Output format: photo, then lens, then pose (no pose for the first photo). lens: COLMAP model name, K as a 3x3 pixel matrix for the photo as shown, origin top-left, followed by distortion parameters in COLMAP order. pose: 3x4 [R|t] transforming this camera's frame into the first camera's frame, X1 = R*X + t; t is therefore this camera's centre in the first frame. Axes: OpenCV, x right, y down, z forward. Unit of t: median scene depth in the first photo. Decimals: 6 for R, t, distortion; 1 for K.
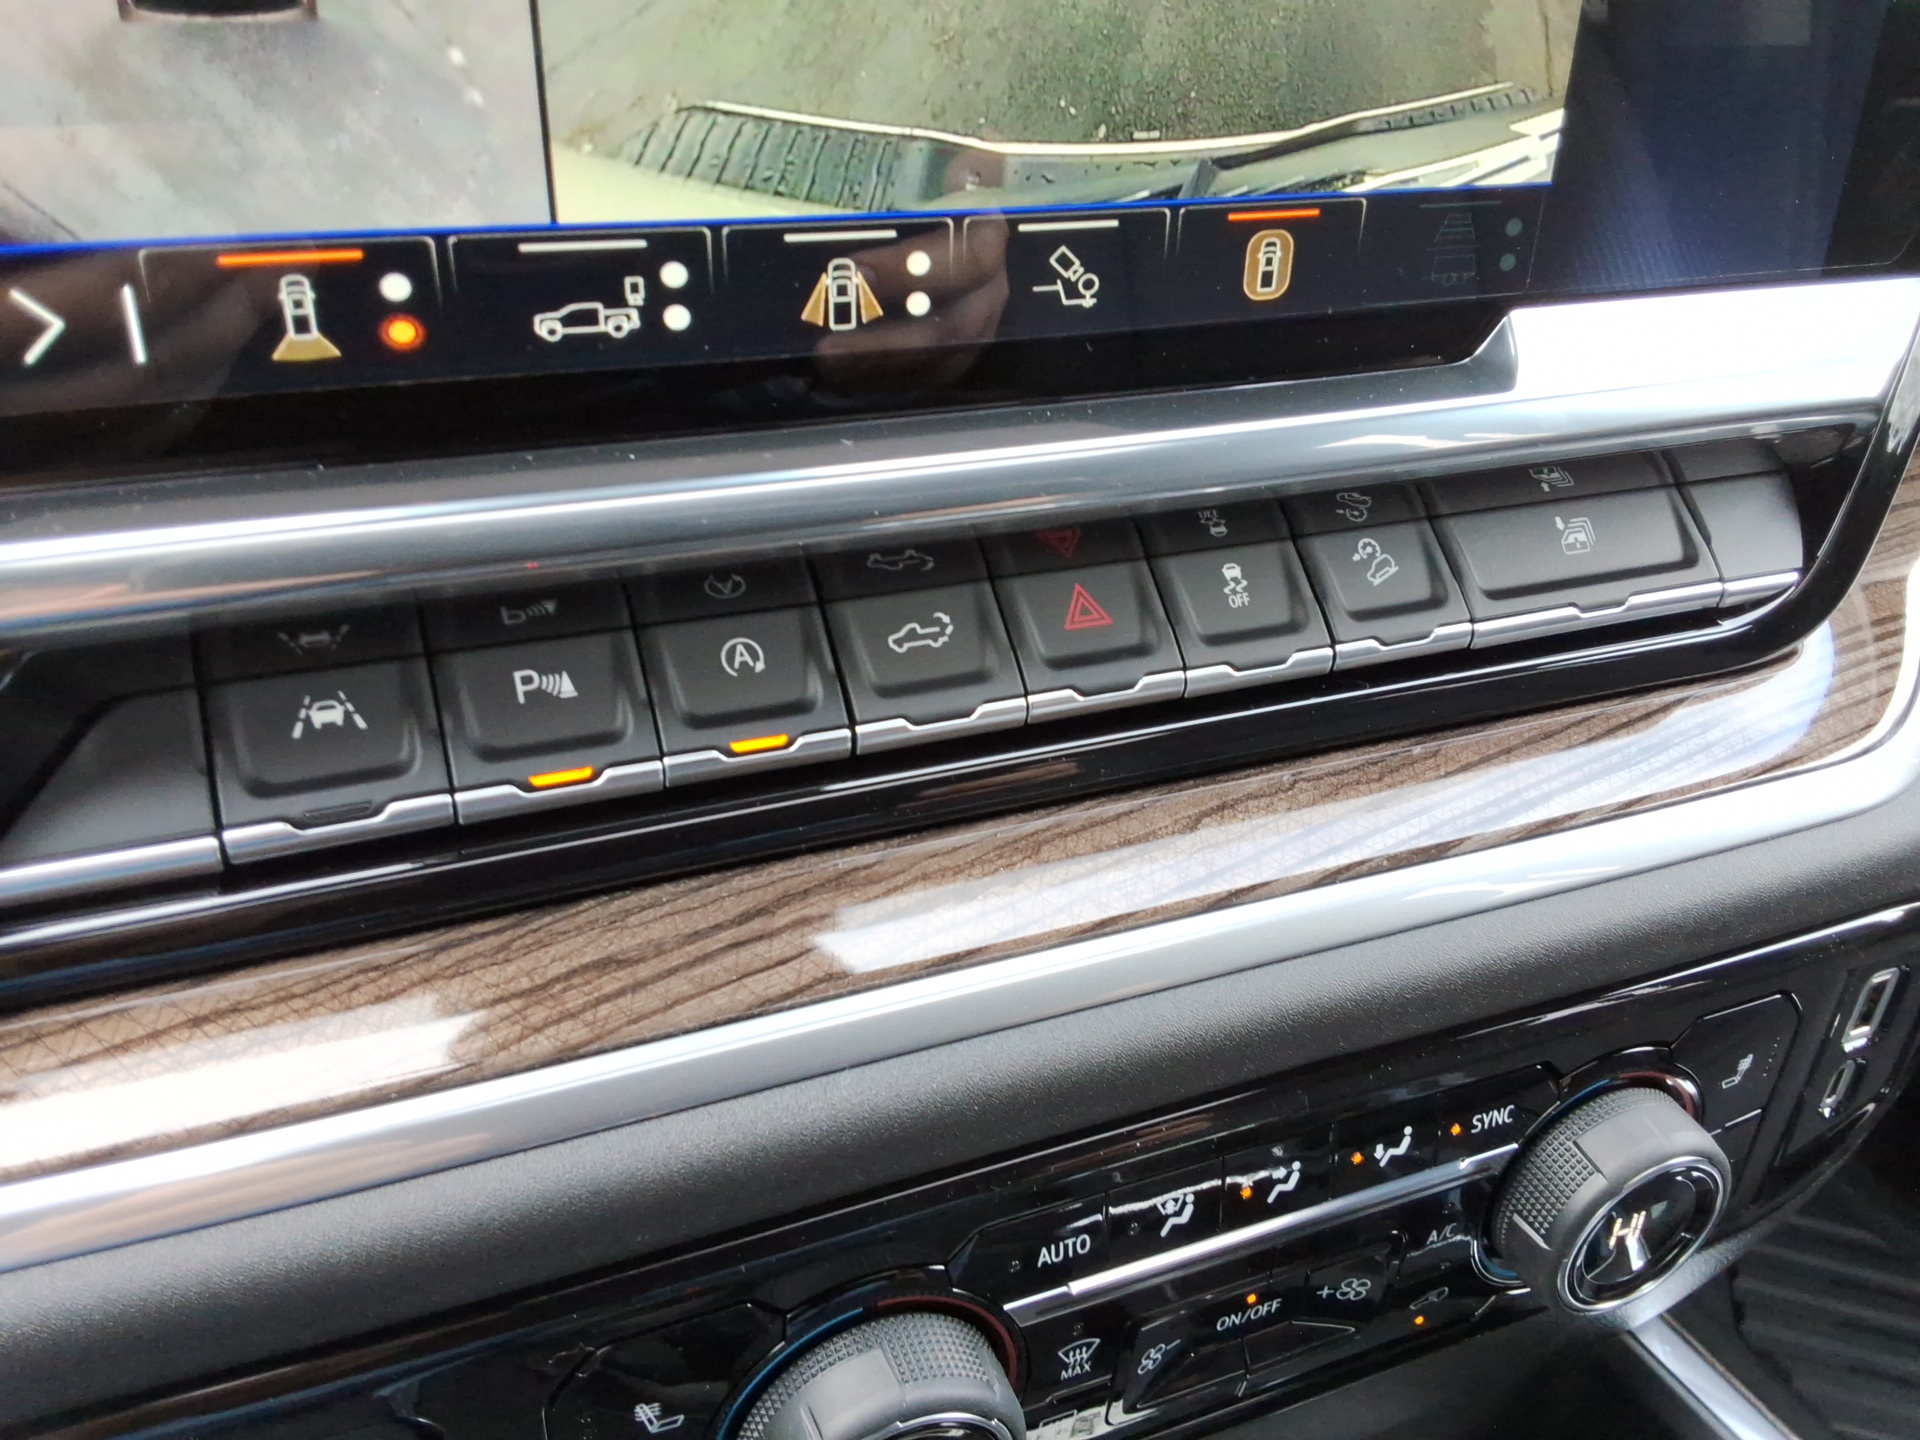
lens RADIAL K [[1590.5, 0, 960.0], [0, 1590.5, 720.0], [0, 0, 1]] dist [0.145033, -0.256882]
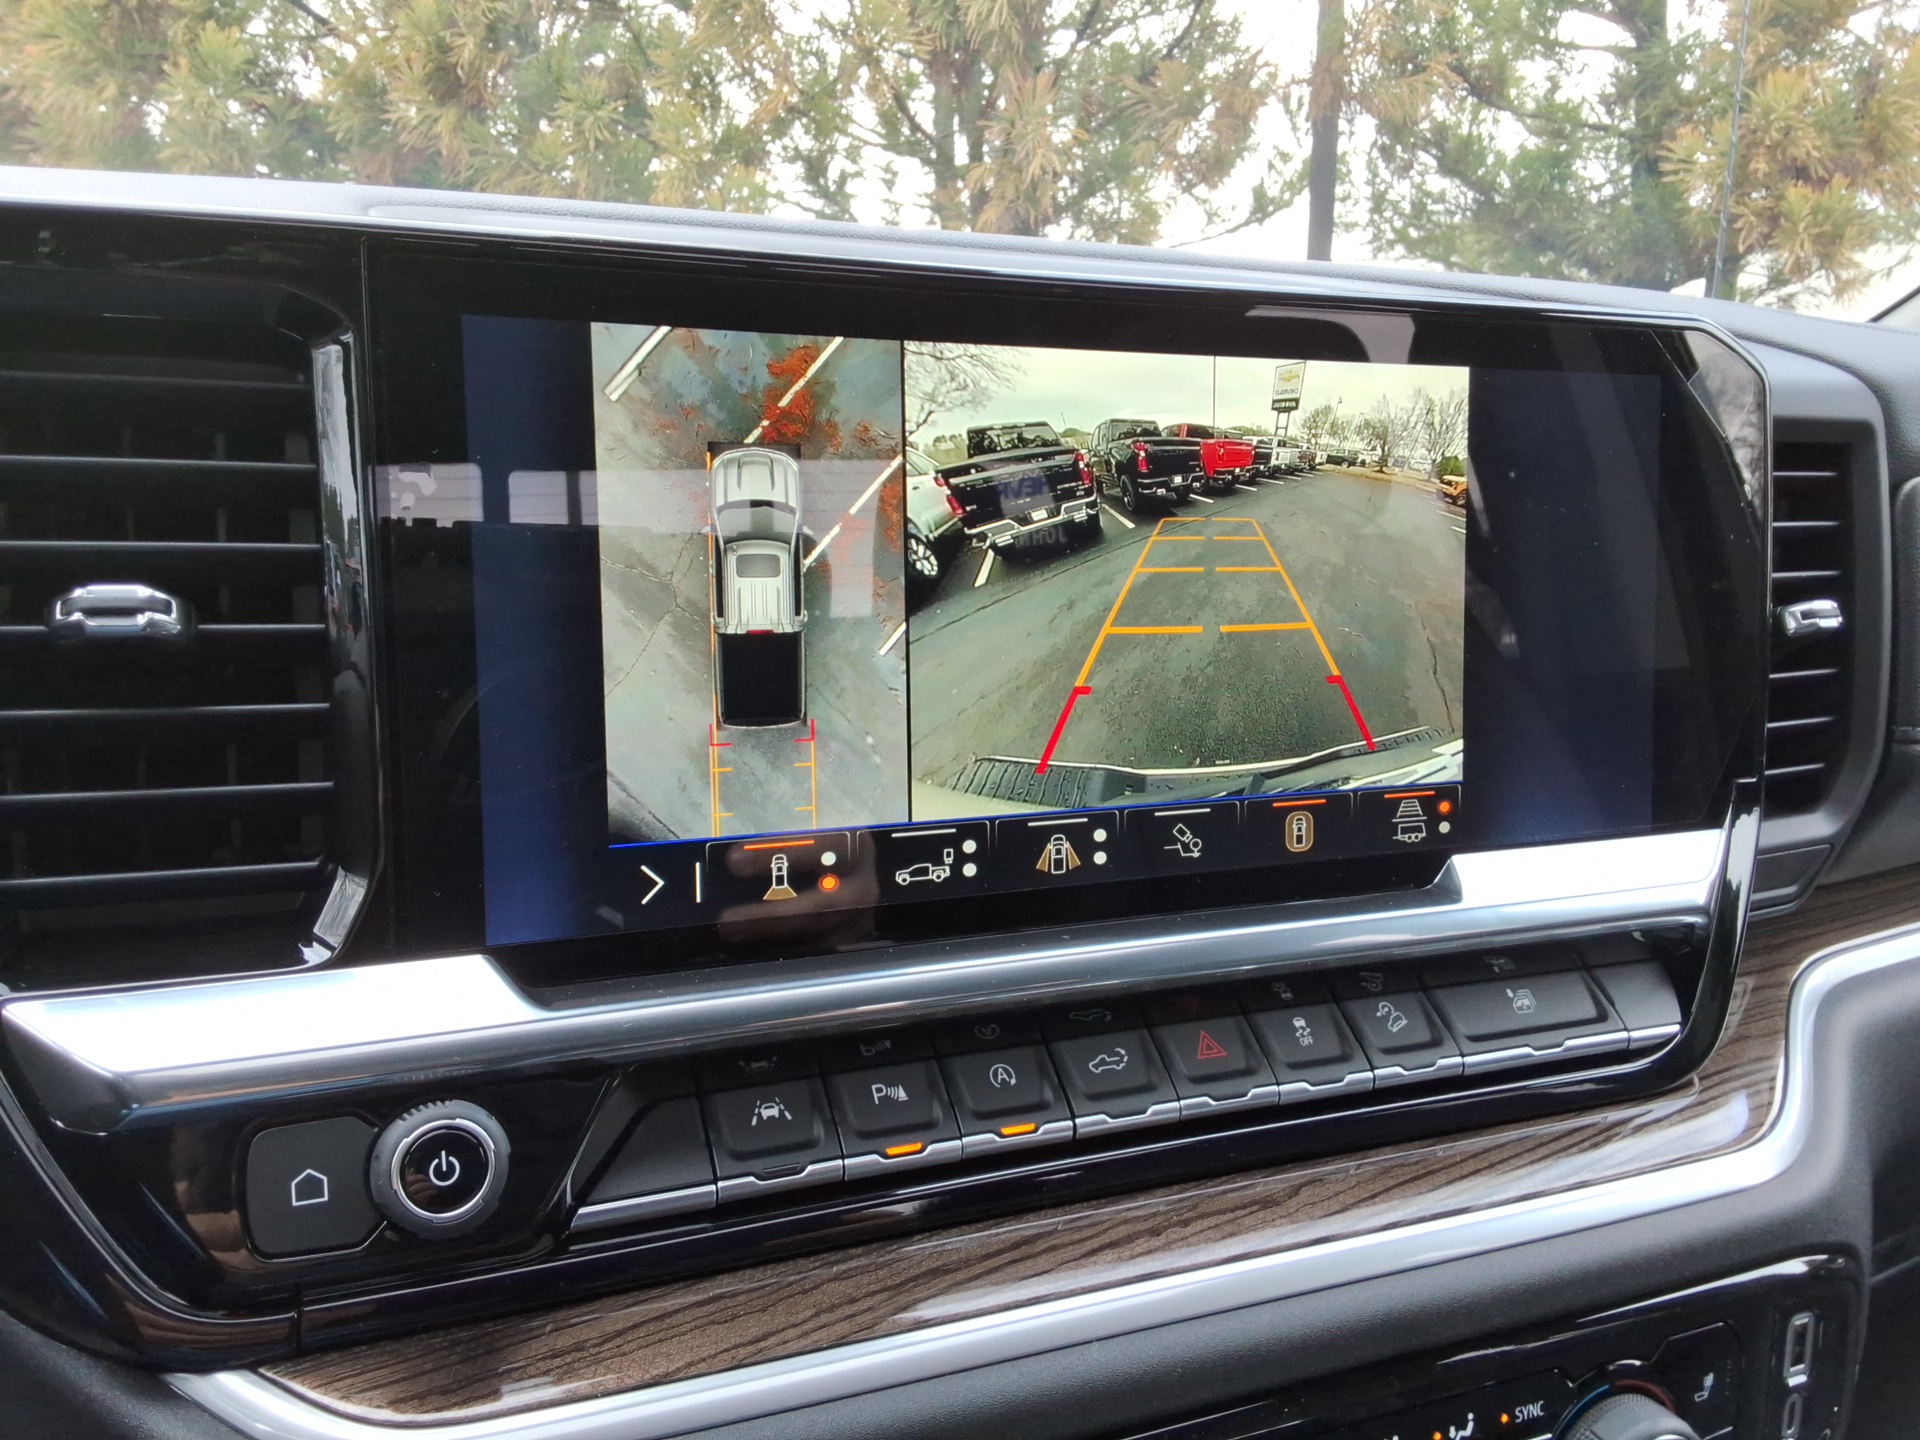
lens RADIAL K [[1538.3, 0, 980.2], [0, 1538.3, 705.4], [0, 0, 1]] dist [0.135188, -0.222186]
pose [[0.999239, -0.038290, 0.007397, -0.146391], [0.038307, 0.928213, -0.370073, 0.177666], [0.007304, 0.370075, 0.928973, -0.541698]]
